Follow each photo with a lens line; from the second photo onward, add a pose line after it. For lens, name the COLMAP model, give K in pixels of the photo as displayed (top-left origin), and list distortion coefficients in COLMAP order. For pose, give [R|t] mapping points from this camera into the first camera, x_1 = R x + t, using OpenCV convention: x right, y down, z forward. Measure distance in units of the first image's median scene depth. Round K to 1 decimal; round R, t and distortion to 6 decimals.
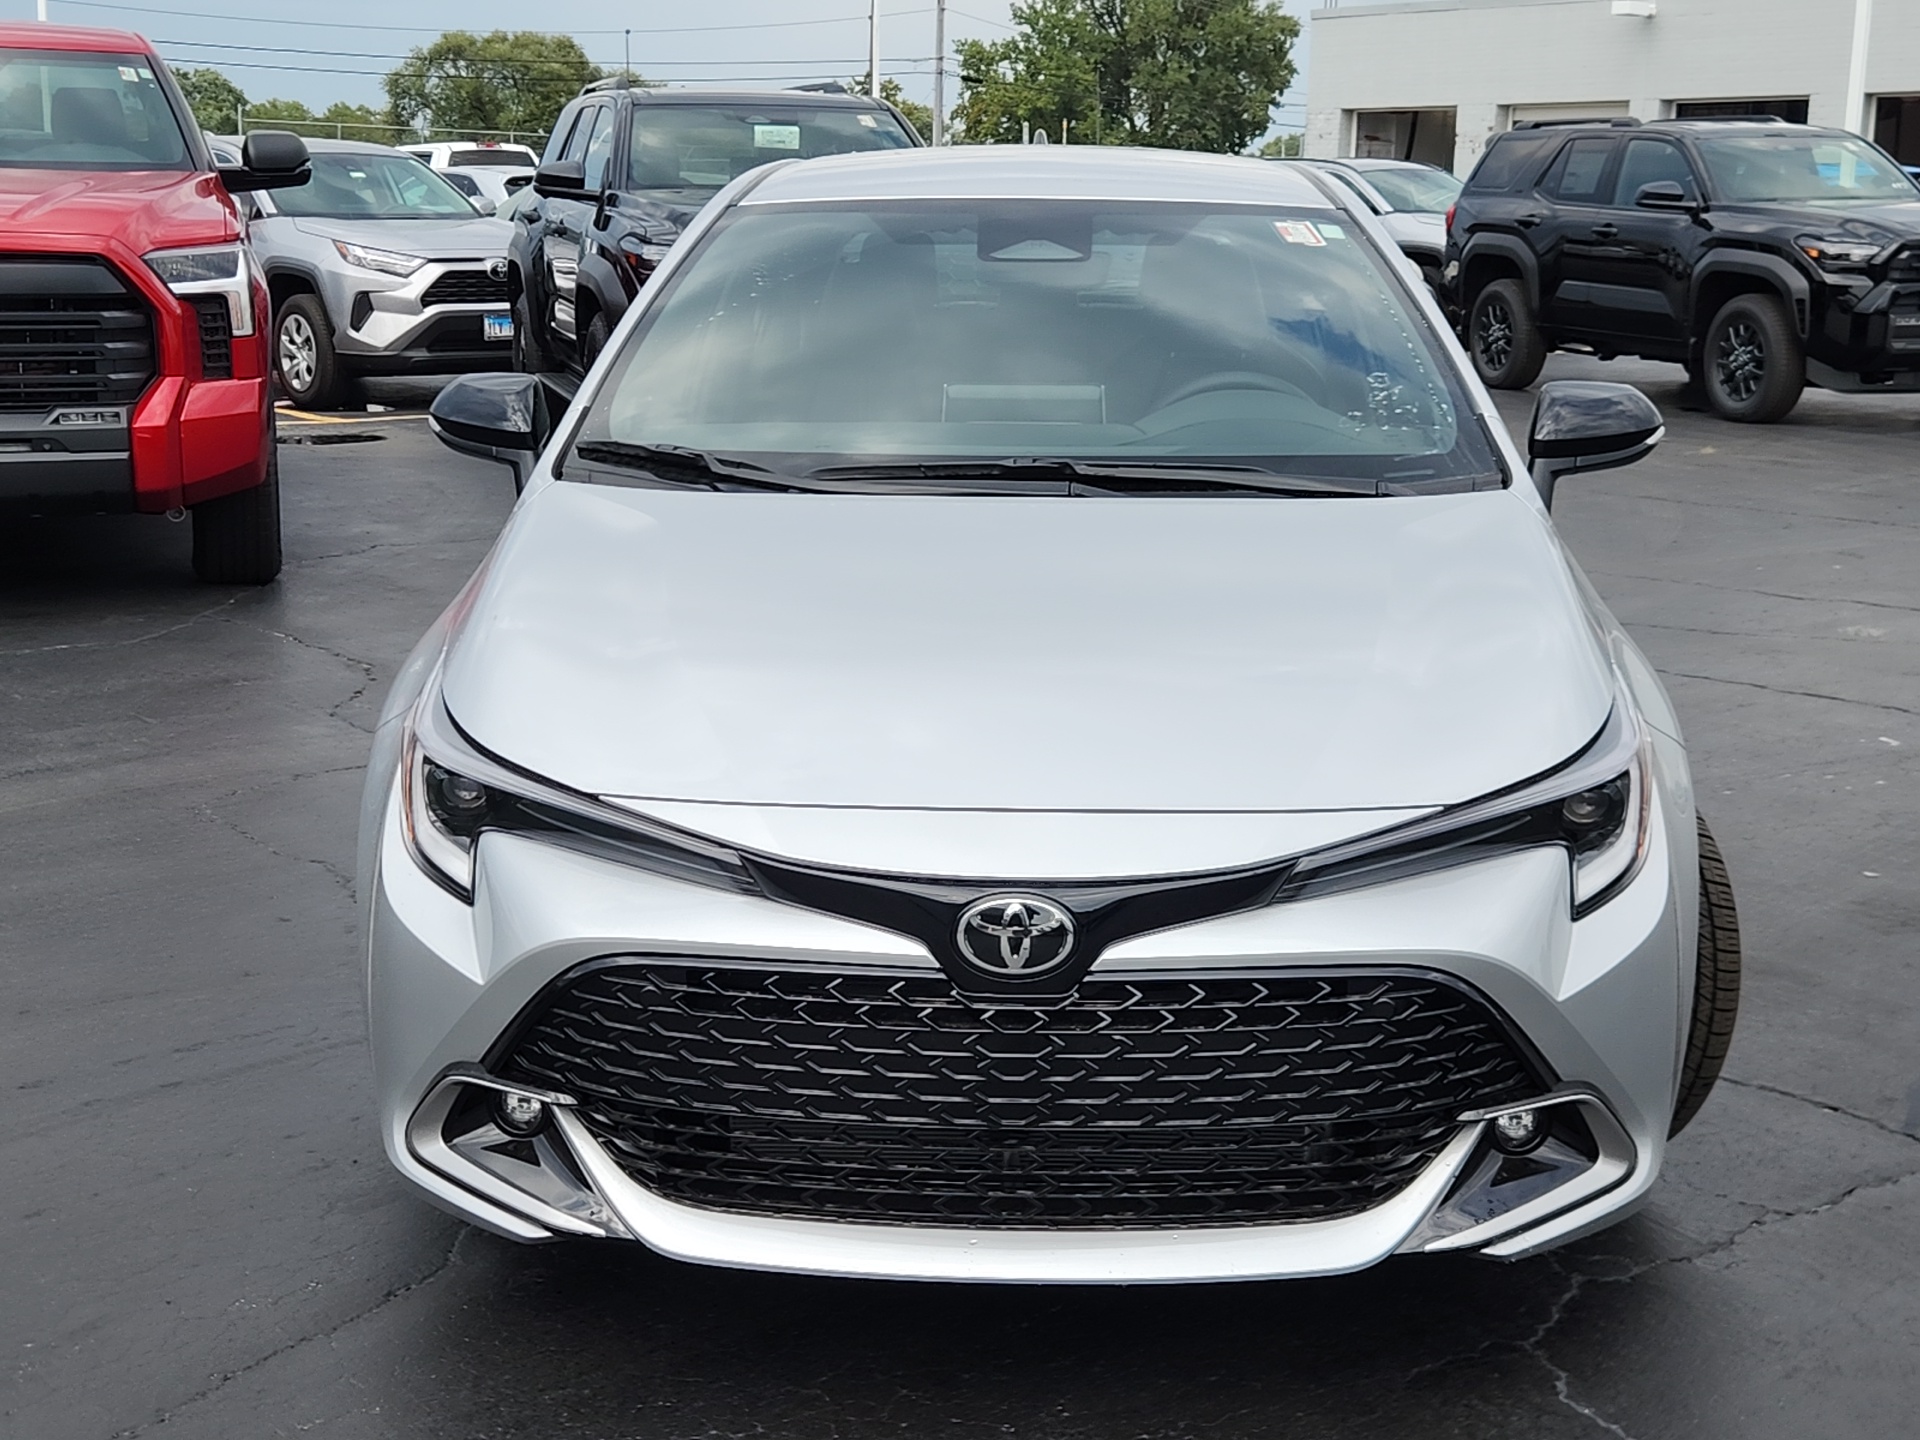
lens RADIAL K [[1735.2, 0, 1014.6], [0, 1735.2, 729.2], [0, 0, 1]] dist [0.064382, -0.084489]
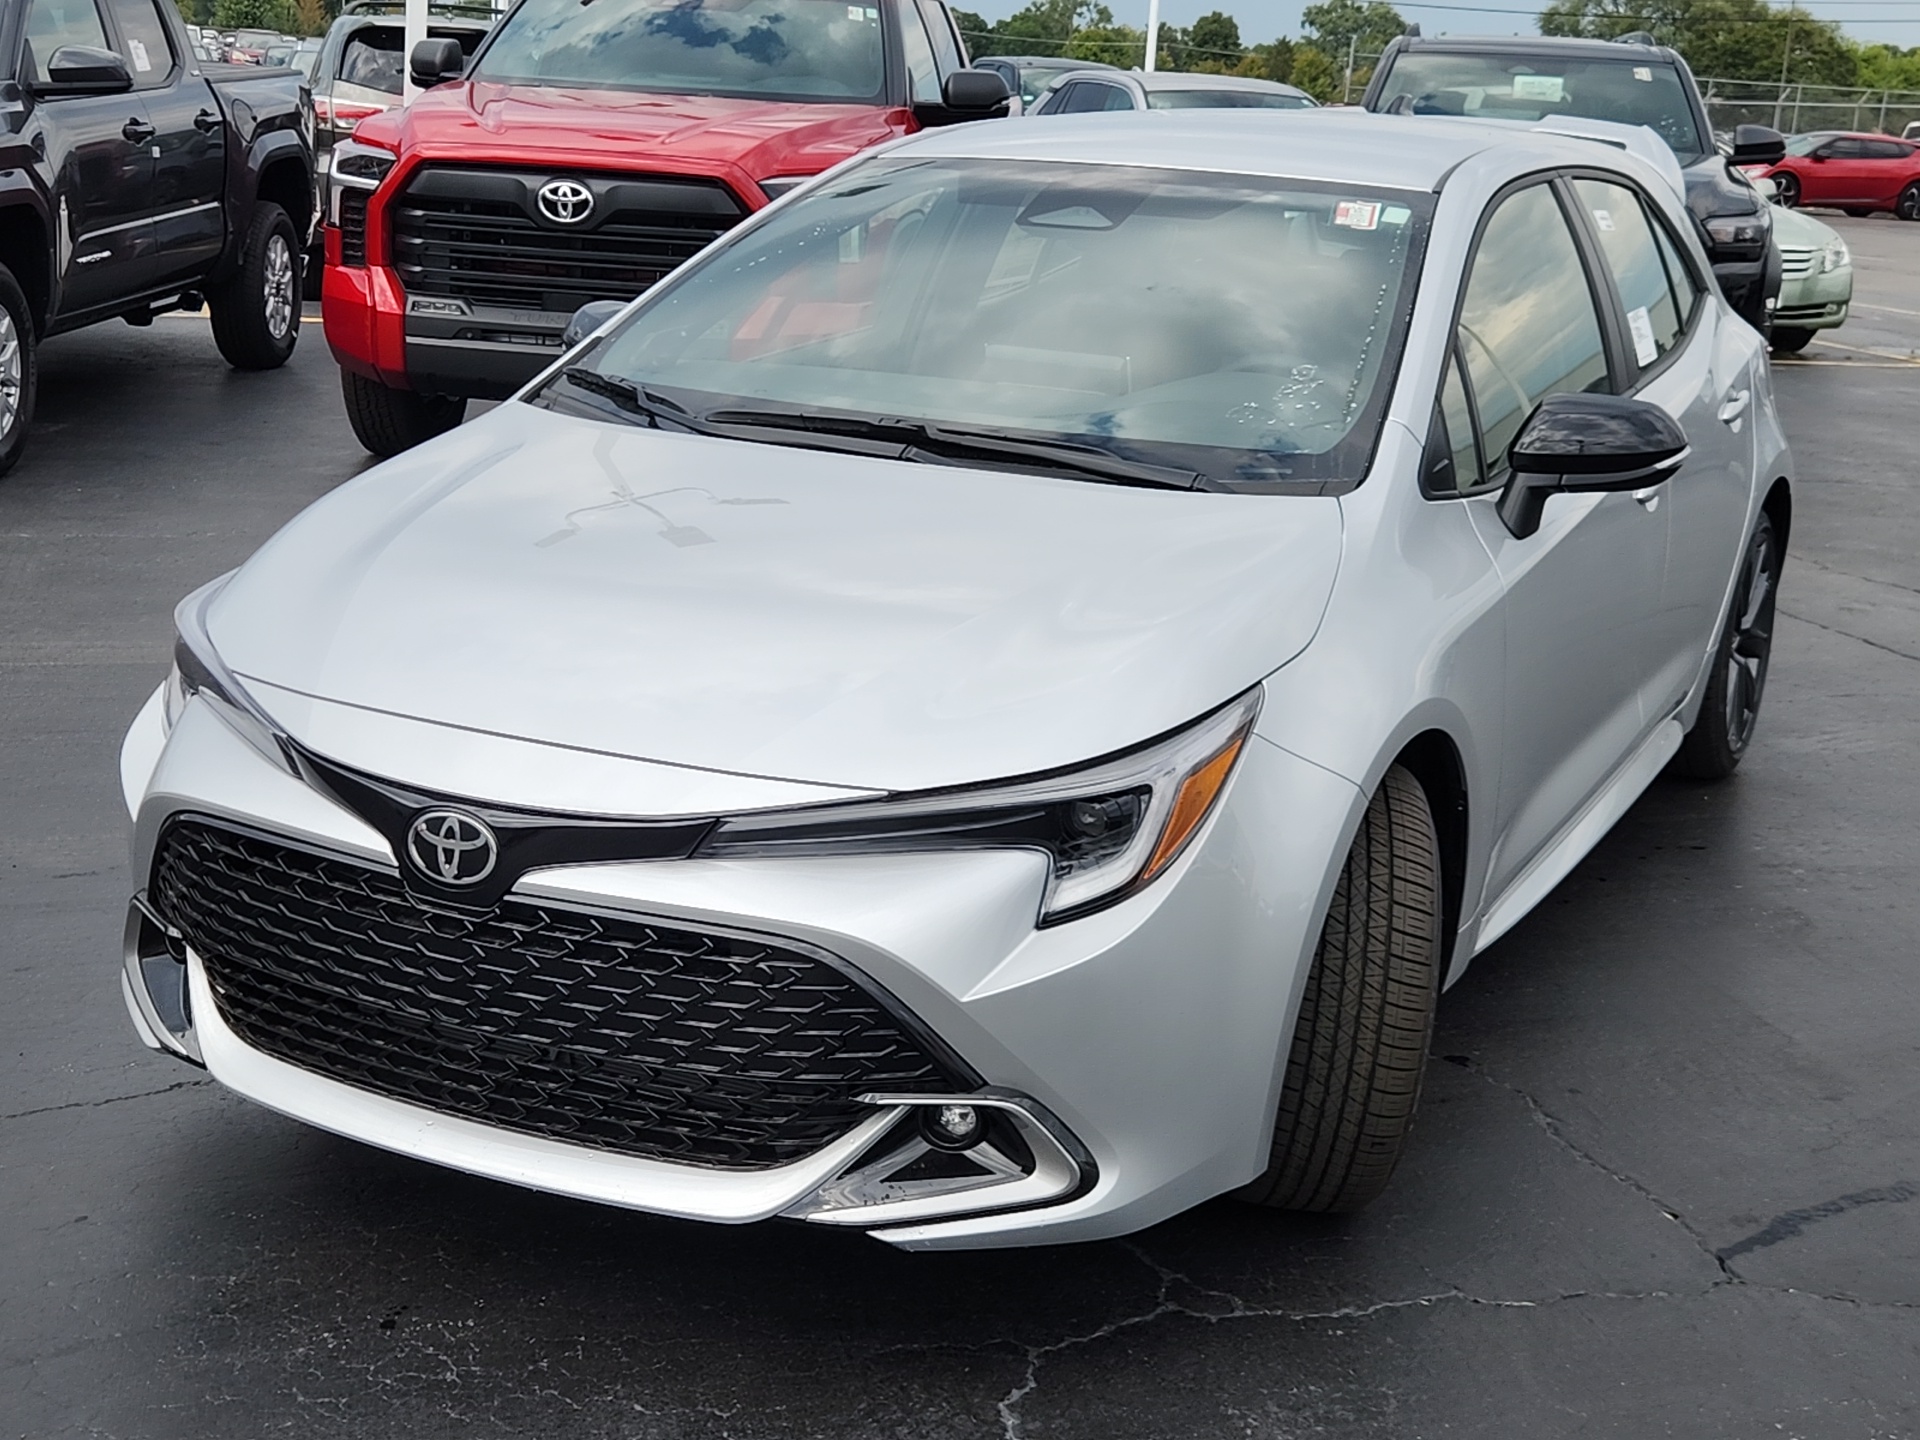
lens RADIAL K [[1735.2, 0, 1014.6], [0, 1735.2, 729.2], [0, 0, 1]] dist [0.064382, -0.084489]
pose [[0.950369, 0.139846, -0.277924, 0.591706], [-0.132931, 0.990163, 0.043668, -0.044935], [0.281297, -0.004556, 0.959610, 0.058477]]
